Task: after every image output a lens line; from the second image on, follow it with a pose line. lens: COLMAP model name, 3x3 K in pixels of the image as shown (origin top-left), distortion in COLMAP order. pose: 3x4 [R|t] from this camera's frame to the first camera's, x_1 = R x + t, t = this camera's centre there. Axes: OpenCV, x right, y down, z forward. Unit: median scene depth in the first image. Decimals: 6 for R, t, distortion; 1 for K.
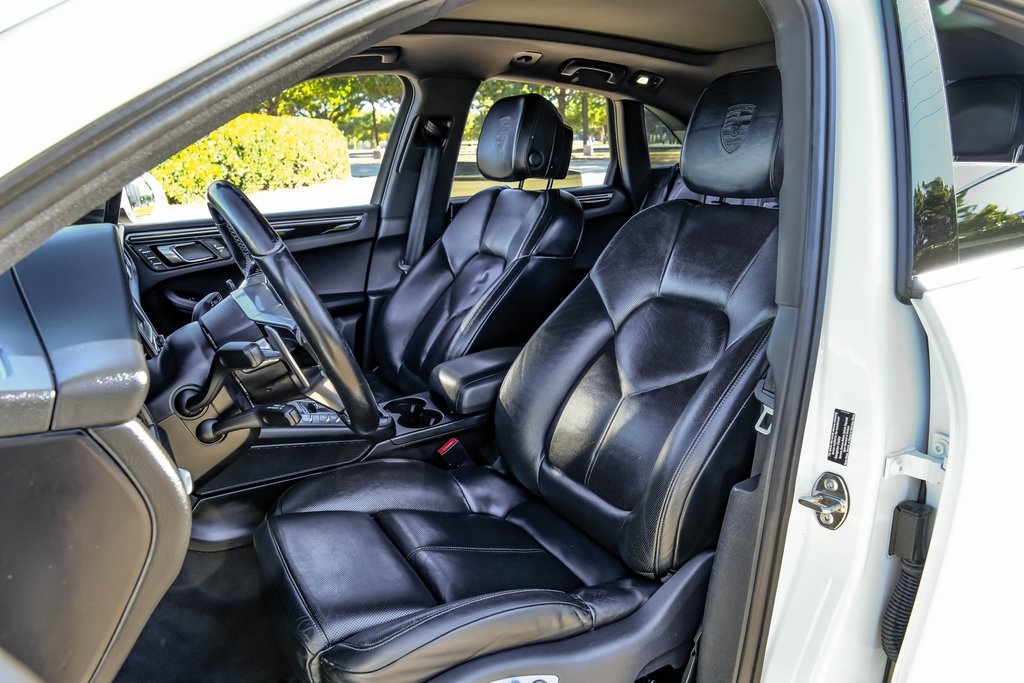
lens RADIAL K [[667.4, 0, 512.0], [0, 667.4, 341.5], [0, 0, 1]] dist [-0.002580, 0.001486]
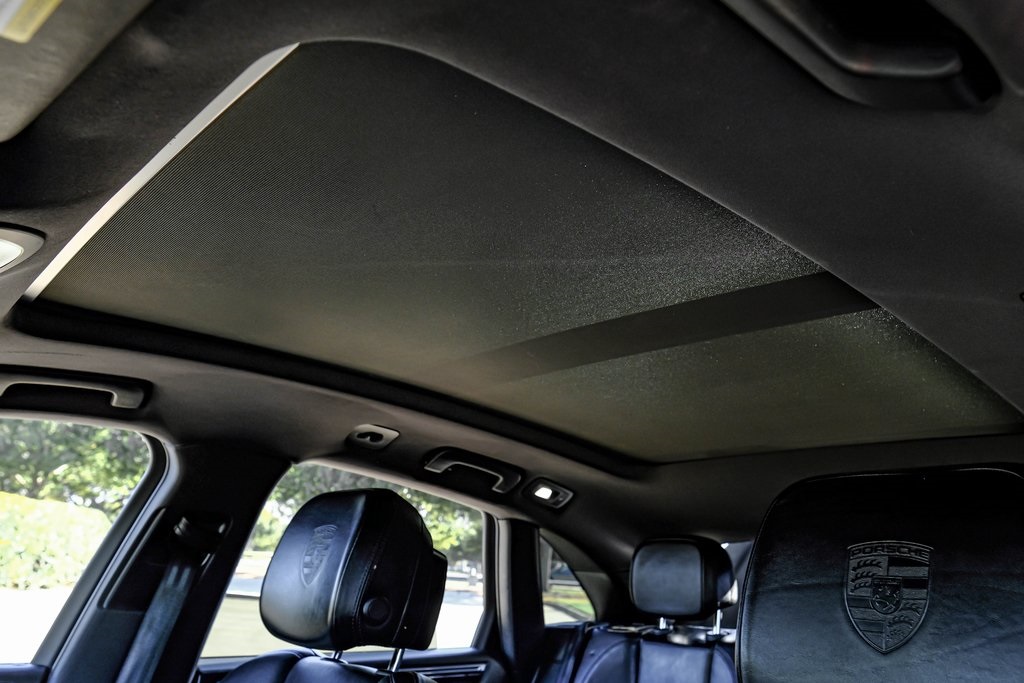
lens RADIAL K [[759.1, 0, 512.0], [0, 759.1, 341.5], [0, 0, 1]] dist [-0.043709, 0.000515]
pose [[0.968639, 0.142247, 0.203726, -0.009522], [-0.007543, 0.836370, -0.548113, -0.117432], [-0.248358, 0.529387, 0.811214, 0.359974]]
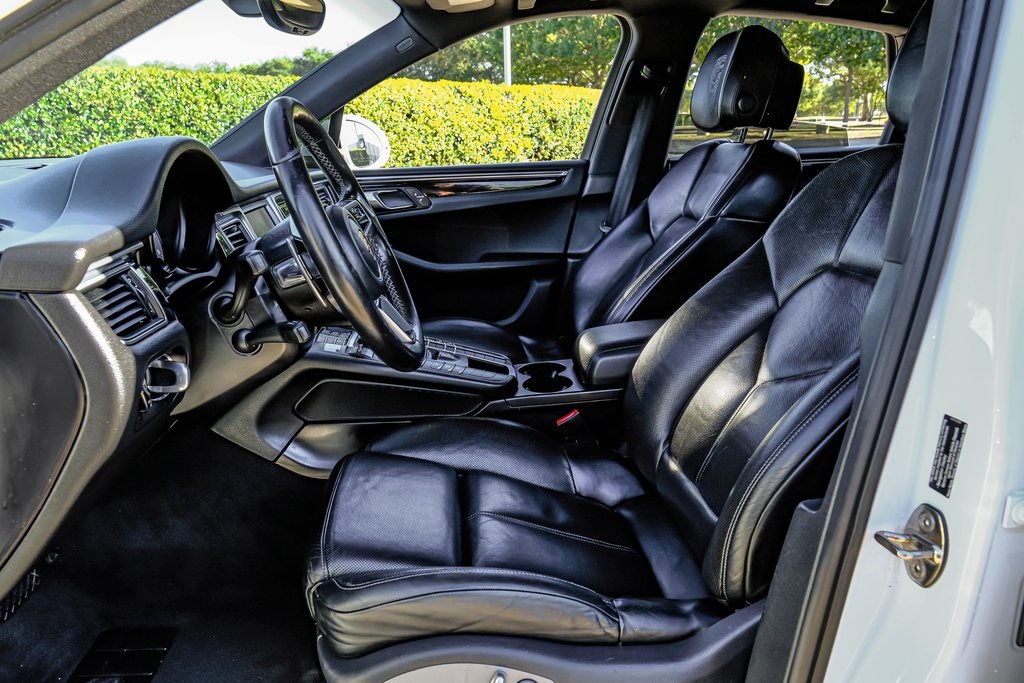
lens RADIAL K [[726.9, 0, 531.9], [0, 726.9, 333.2], [0, 0, 1]] dist [-0.004479, 0.001895]
pose [[0.914866, 0.111183, -0.388148, 0.158786], [-0.111520, 0.993524, 0.021736, 0.020532], [0.388052, 0.023400, 0.921340, 0.058242]]
